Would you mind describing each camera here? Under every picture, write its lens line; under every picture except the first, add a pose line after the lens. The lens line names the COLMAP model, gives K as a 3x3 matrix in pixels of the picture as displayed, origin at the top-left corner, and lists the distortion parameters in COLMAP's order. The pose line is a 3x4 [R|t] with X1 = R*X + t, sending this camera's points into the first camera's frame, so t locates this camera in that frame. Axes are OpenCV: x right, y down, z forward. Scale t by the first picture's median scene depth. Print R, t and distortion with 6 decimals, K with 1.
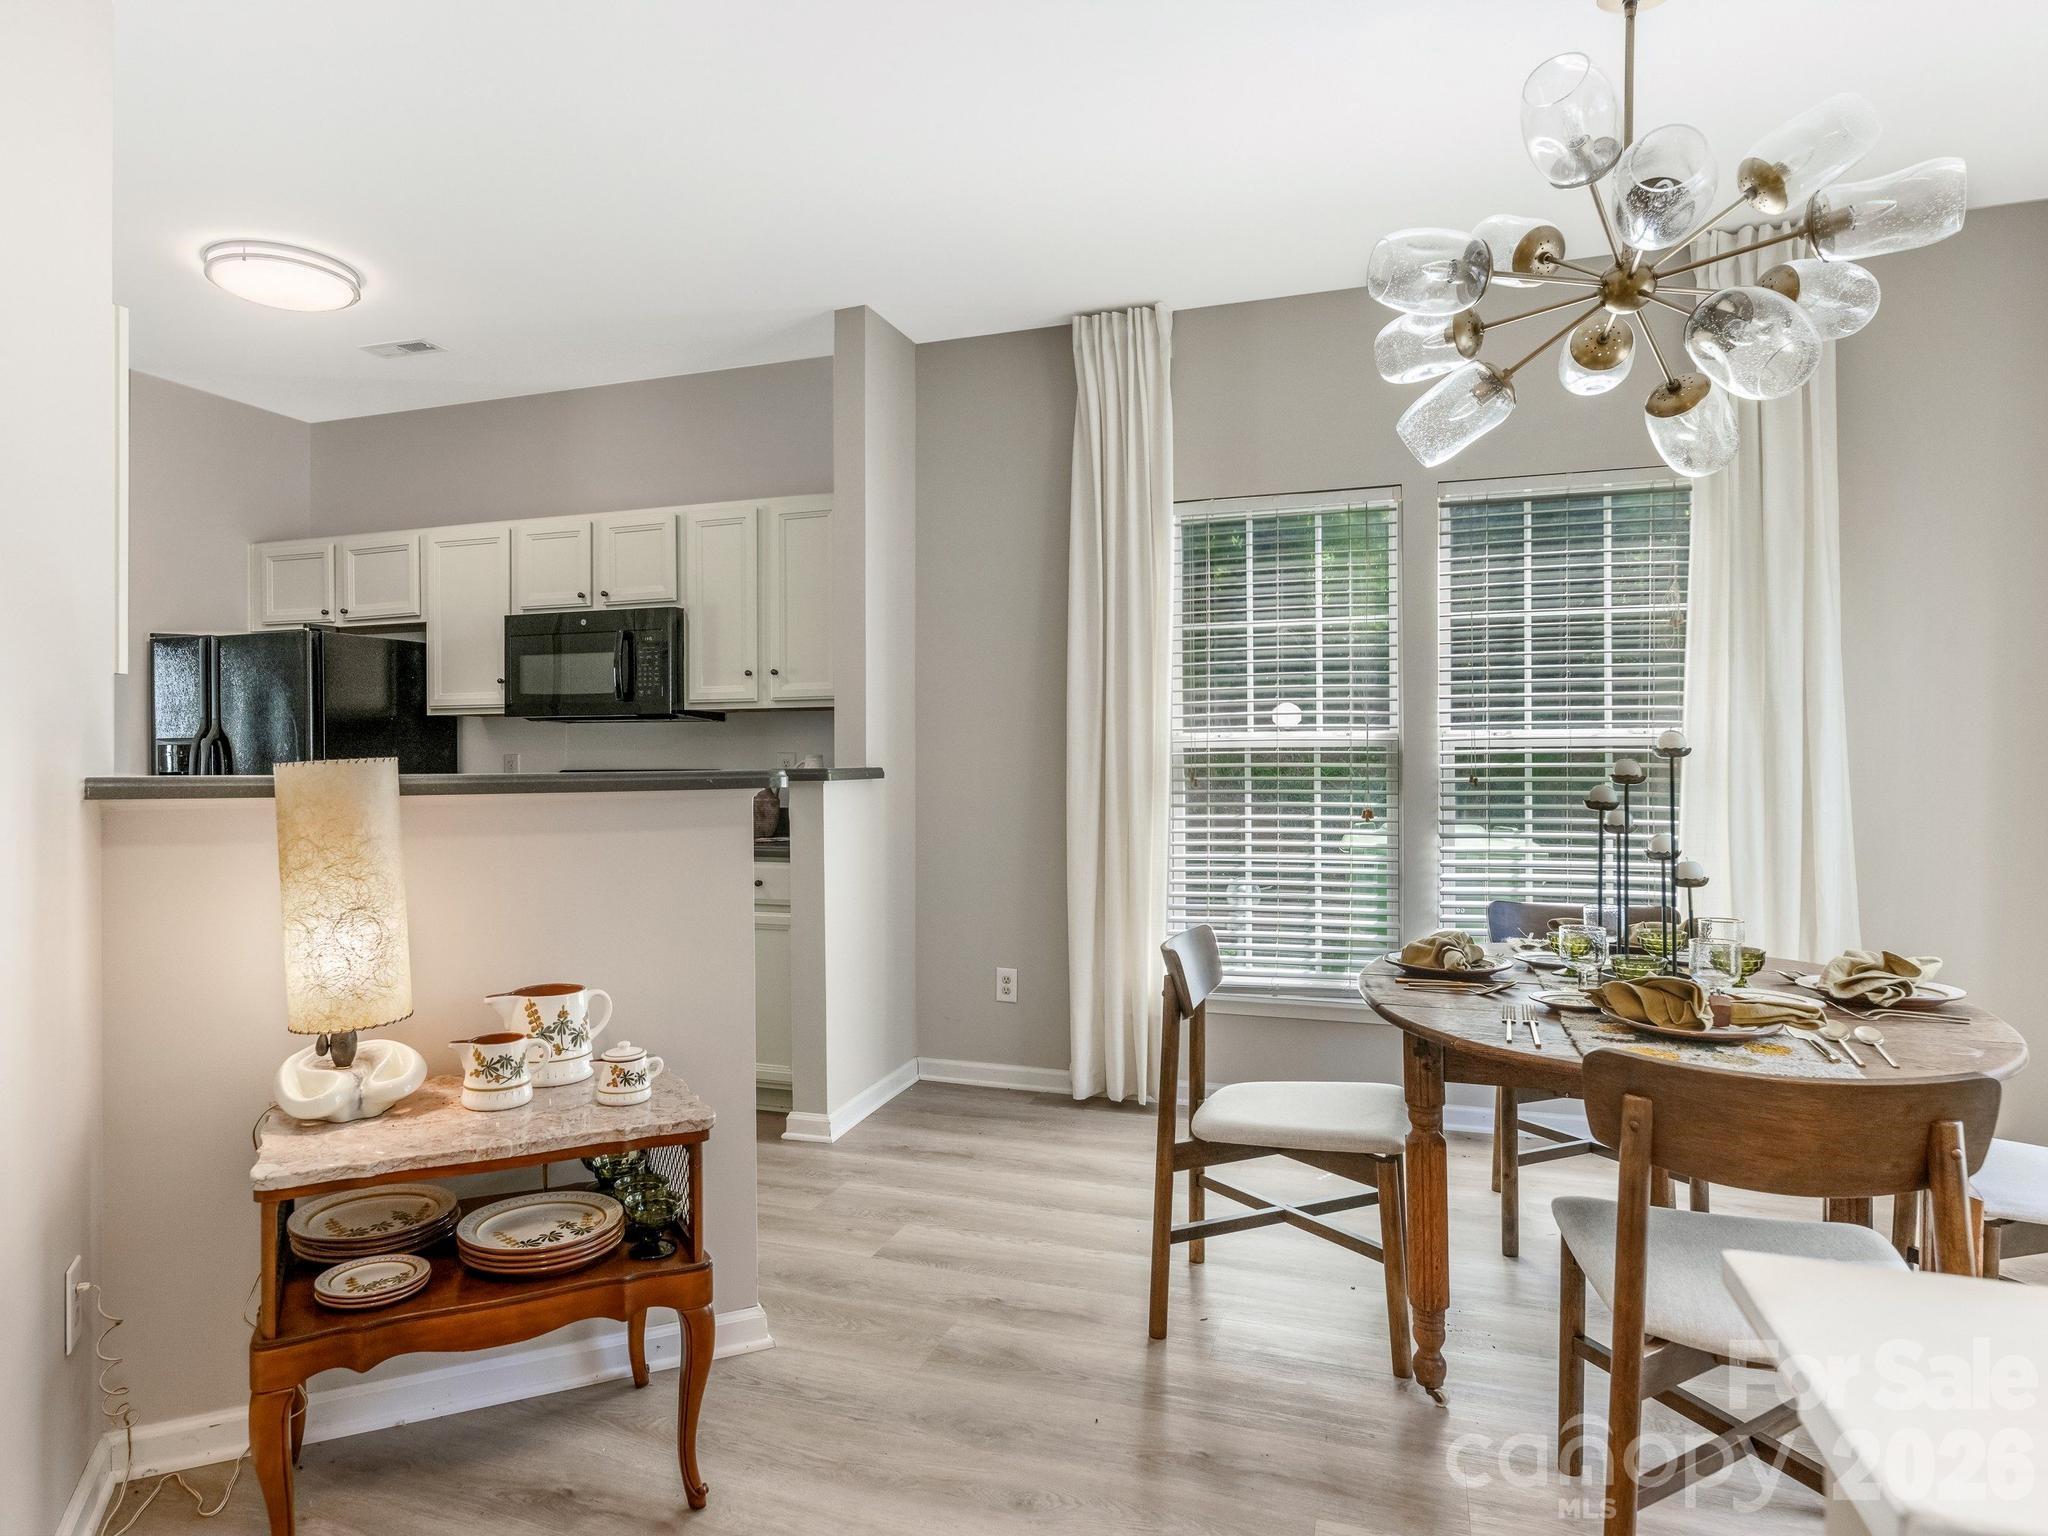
lens RADIAL K [[1244.7, 0, 1024.0], [0, 1244.7, 768.0], [0, 0, 1]] dist [0.003529, -0.001876]
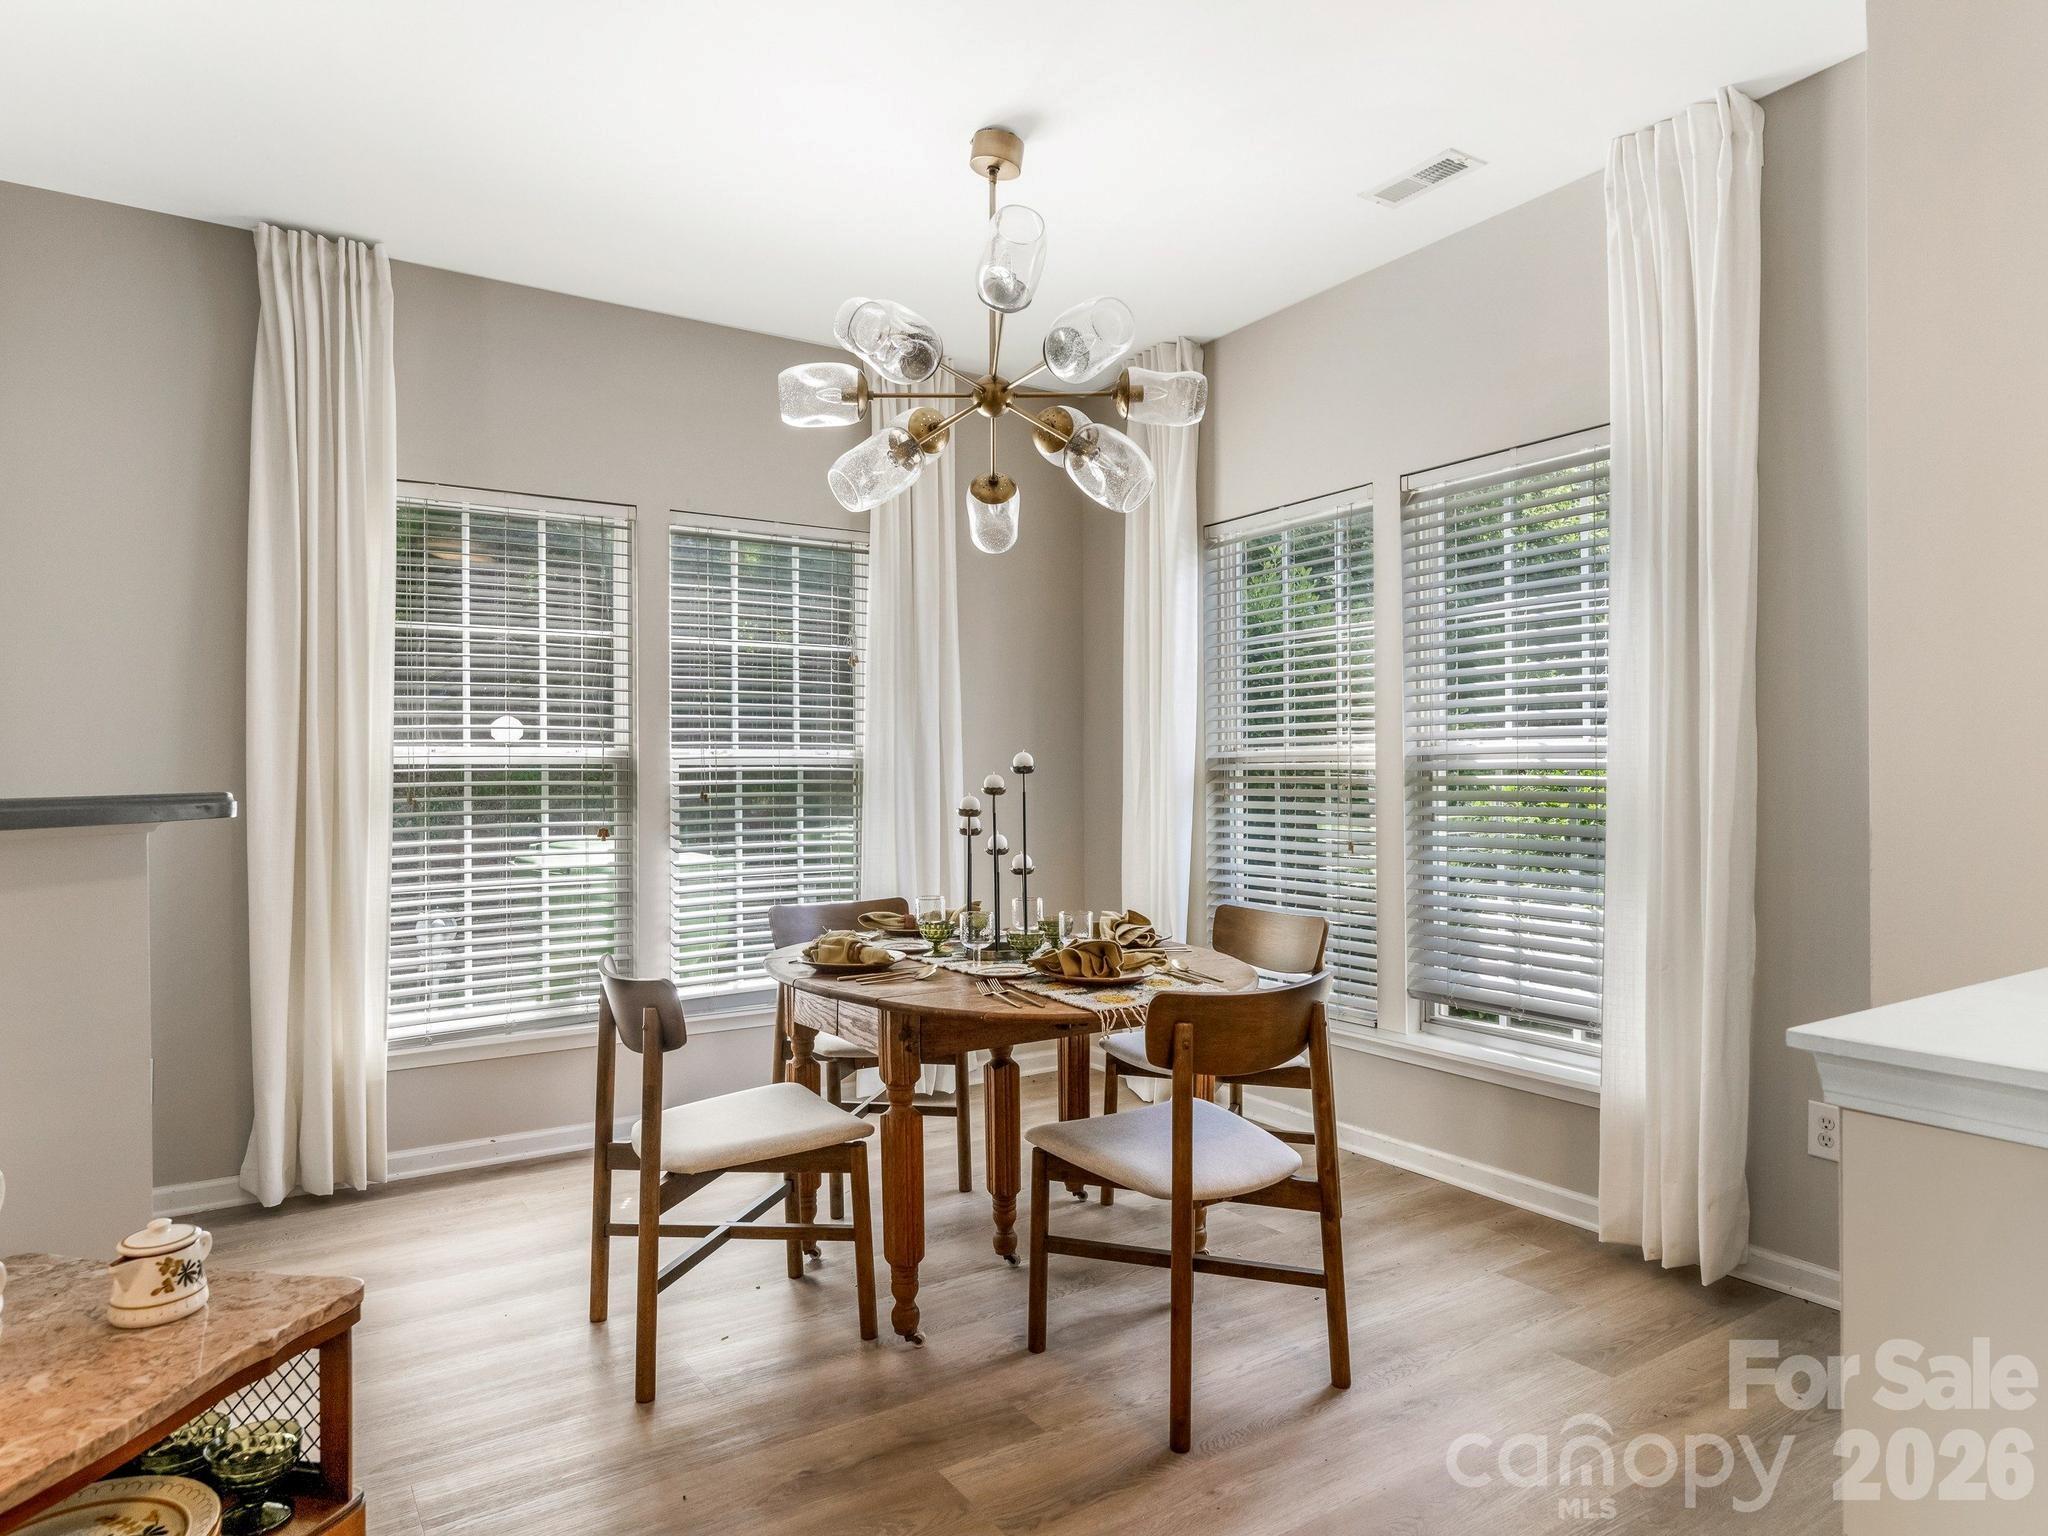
lens RADIAL K [[1244.7, 0, 1024.0], [0, 1244.7, 768.0], [0, 0, 1]] dist [0.003529, -0.001876]
pose [[0.614403, 0.003399, 0.788985, -0.289882], [0.008747, 0.999900, -0.011119, -0.000197], [-0.788944, 0.013733, 0.614311, 0.128333]]
